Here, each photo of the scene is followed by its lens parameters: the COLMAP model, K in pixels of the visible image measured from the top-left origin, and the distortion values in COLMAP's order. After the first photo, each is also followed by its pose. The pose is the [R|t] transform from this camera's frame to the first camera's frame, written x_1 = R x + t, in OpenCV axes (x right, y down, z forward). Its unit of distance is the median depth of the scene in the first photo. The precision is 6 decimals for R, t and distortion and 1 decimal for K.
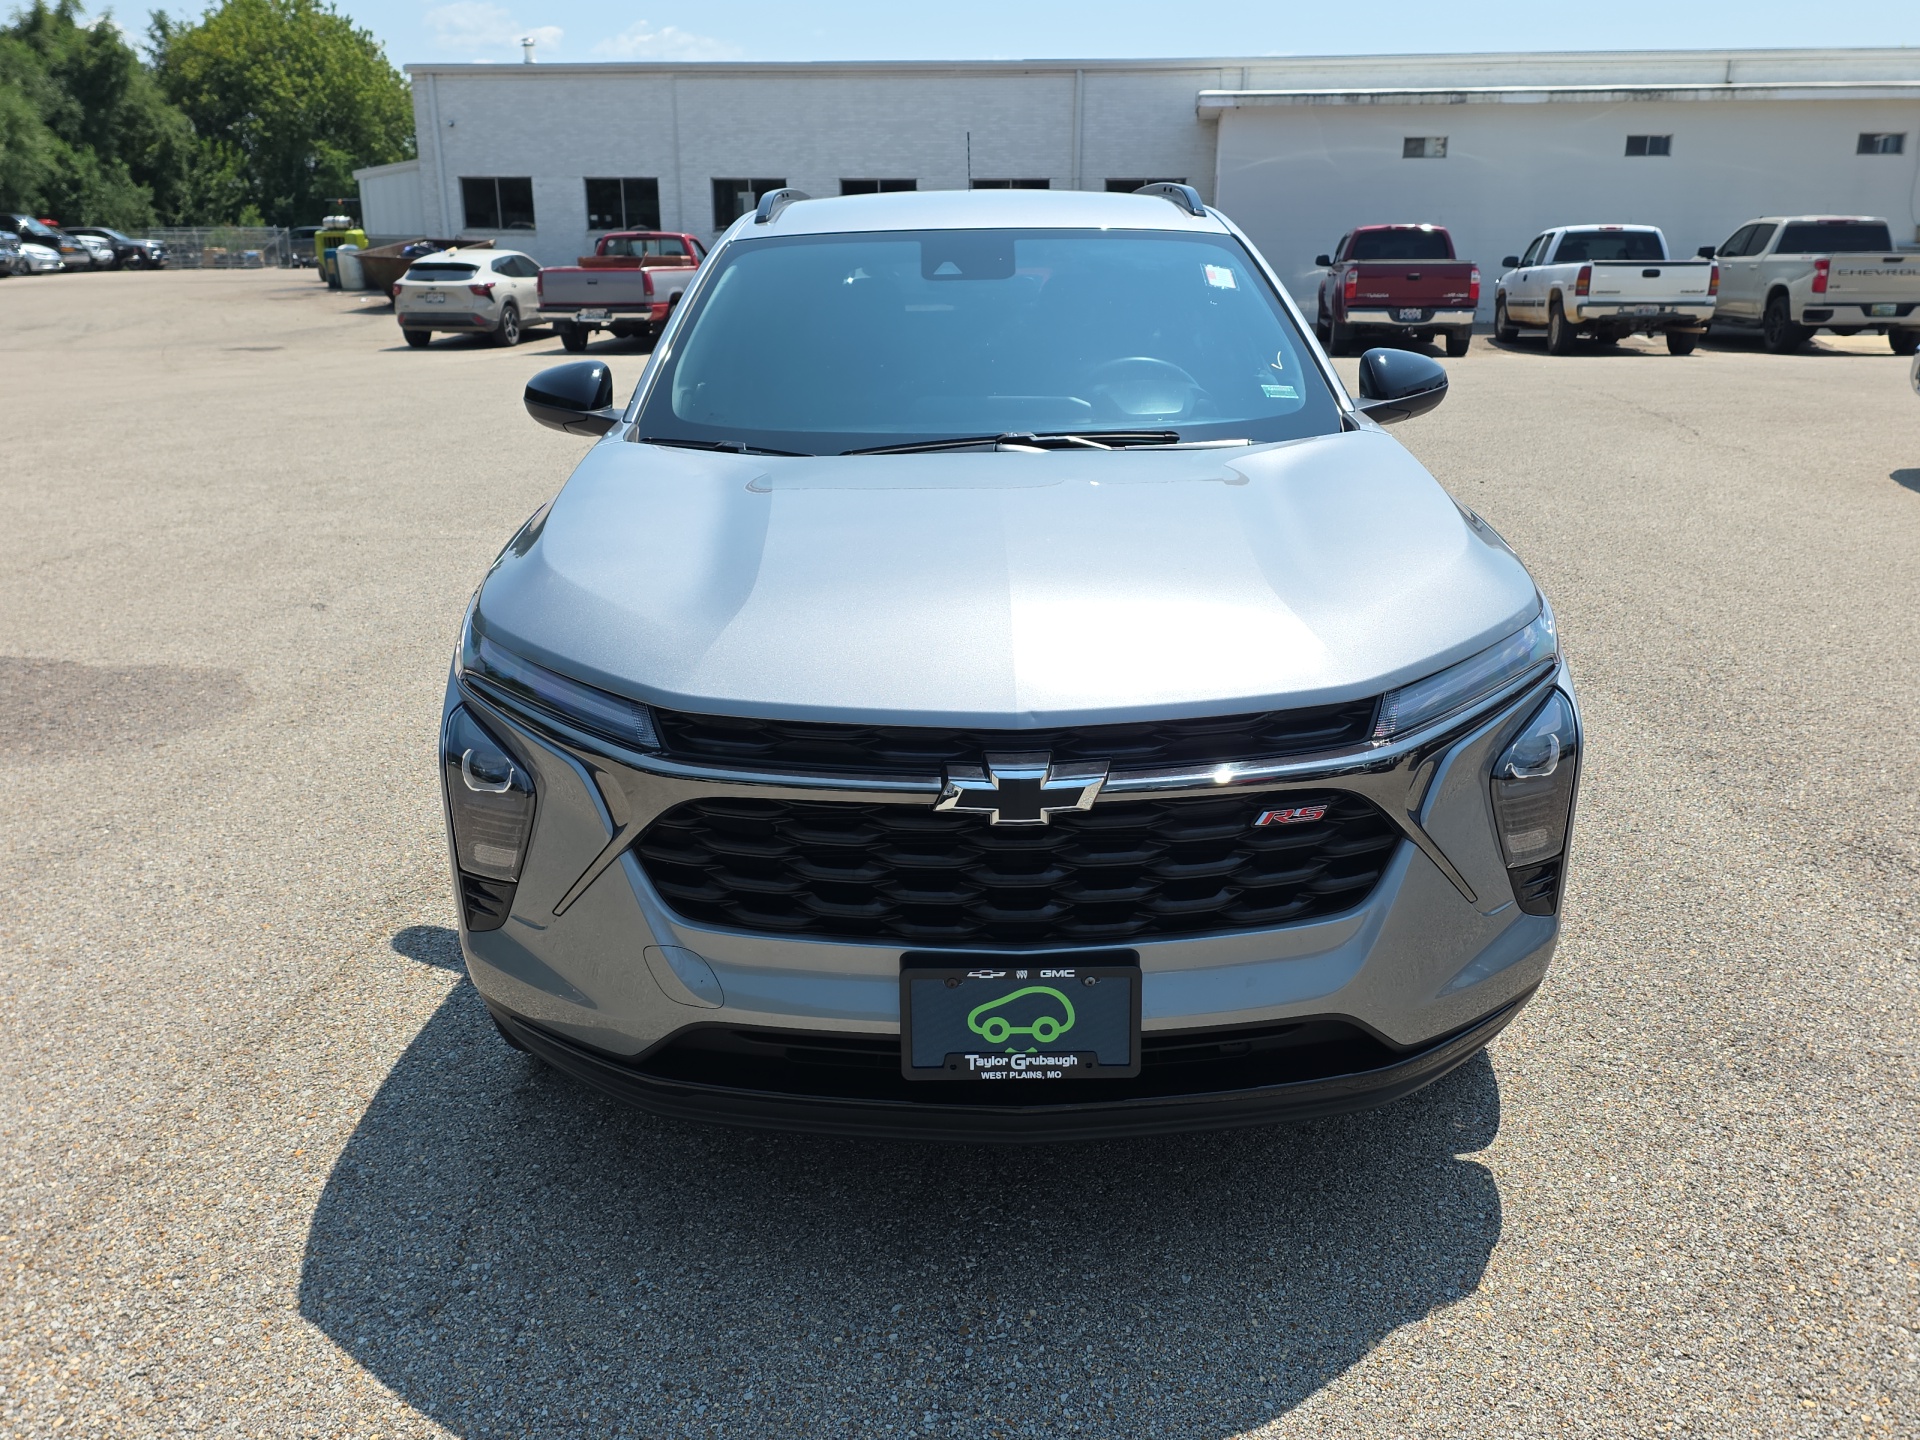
lens RADIAL K [[1550.1, 0, 958.5], [0, 1550.1, 712.3], [0, 0, 1]] dist [0.085153, -0.083832]
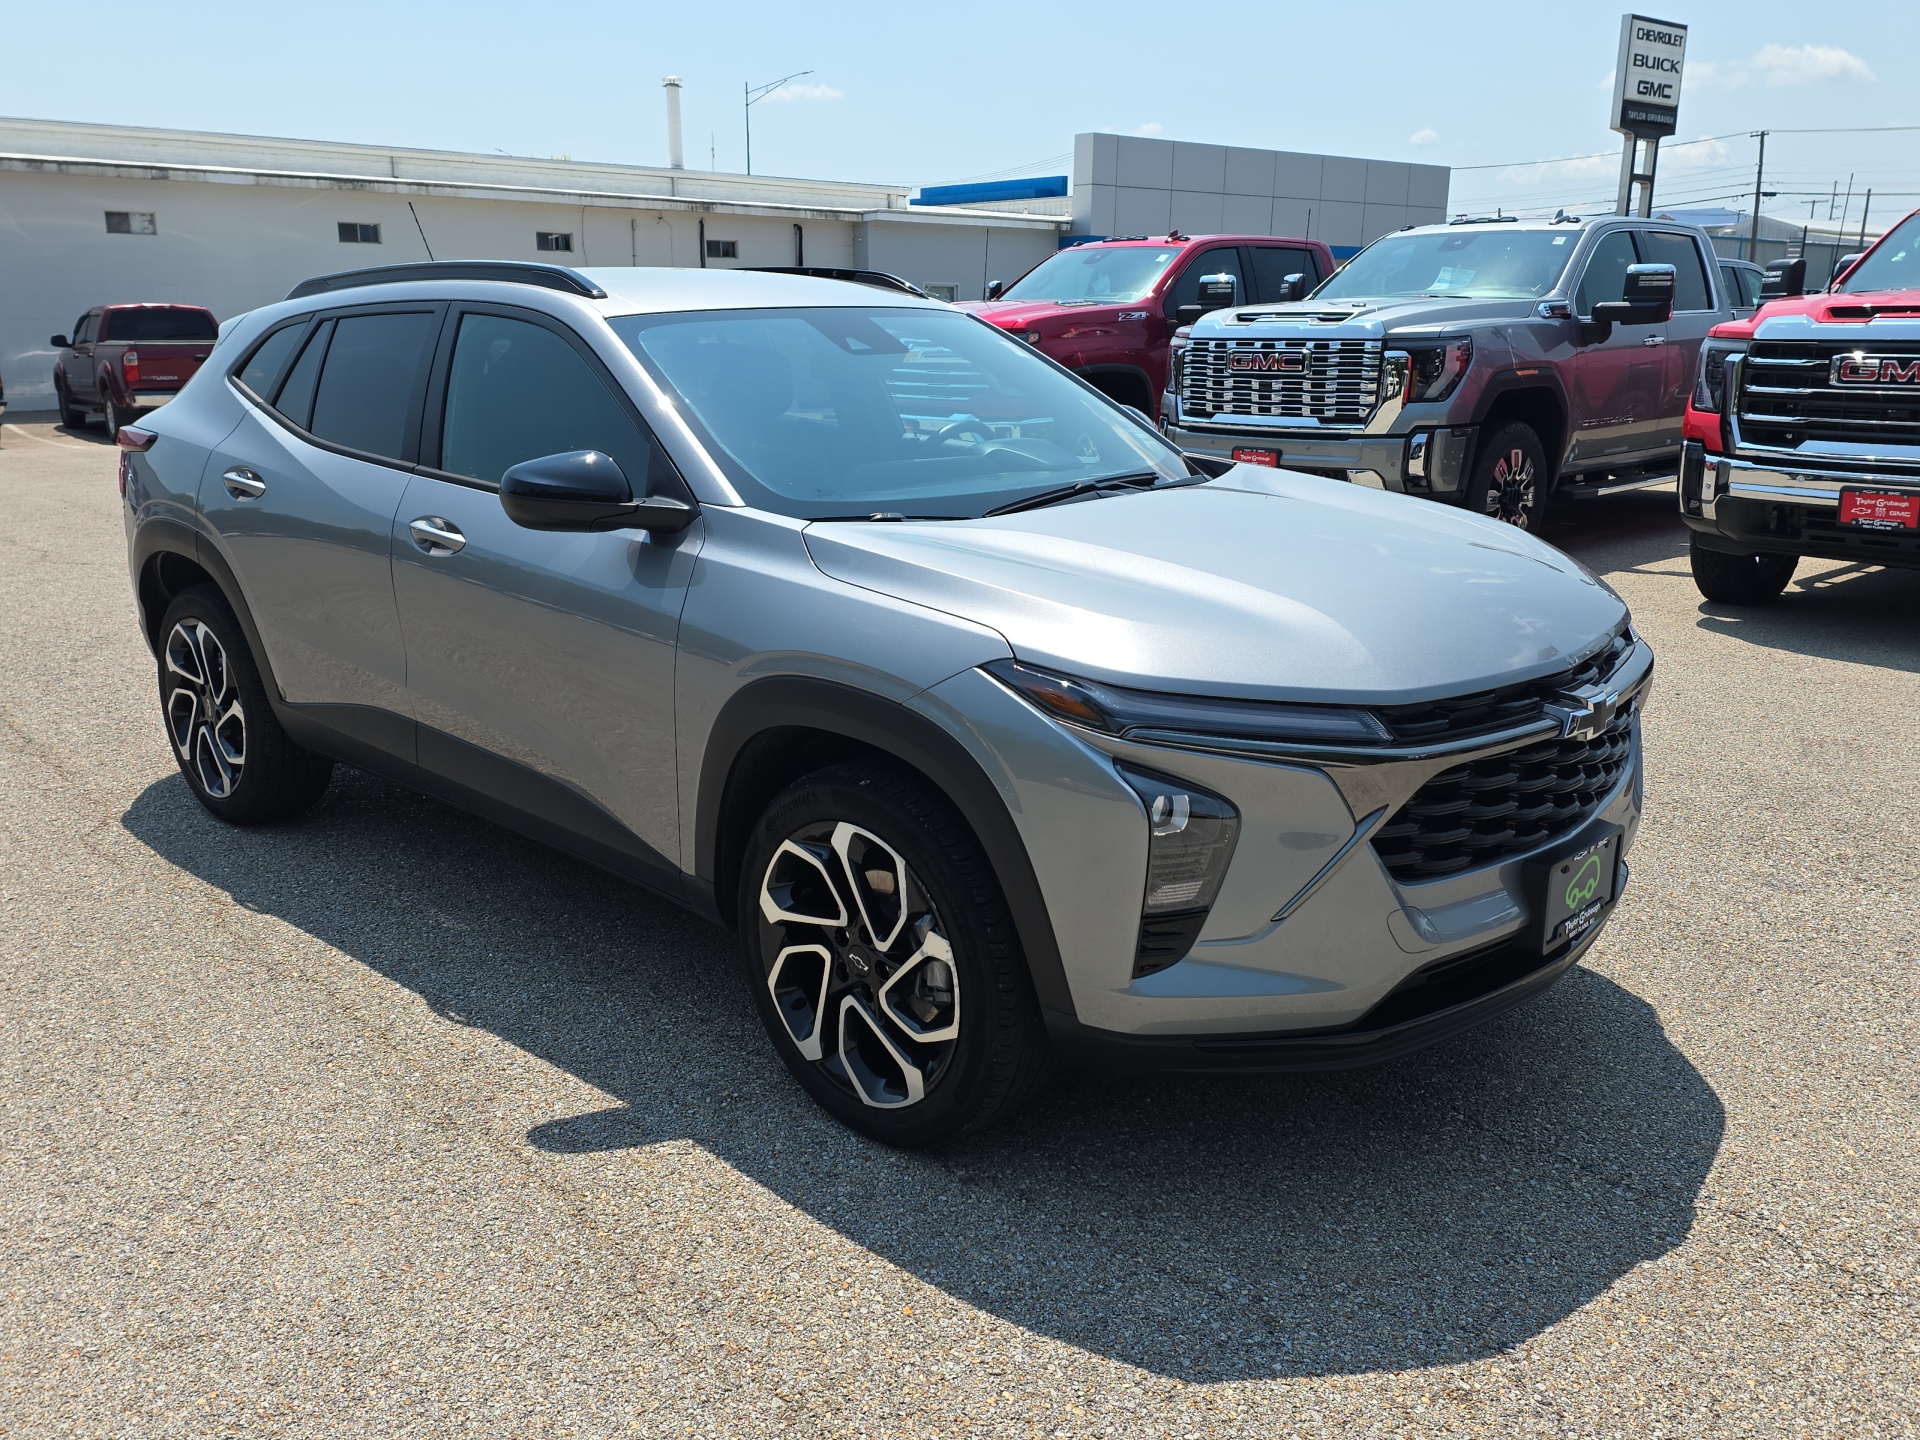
lens RADIAL K [[1550.1, 0, 942.5], [0, 1550.1, 721.3], [0, 0, 1]] dist [0.085153, -0.083832]
pose [[0.703377, -0.180734, 0.687456, -1.049176], [0.209939, 0.976812, 0.042005, -0.094958], [-0.679107, 0.114778, 0.725010, 0.315609]]
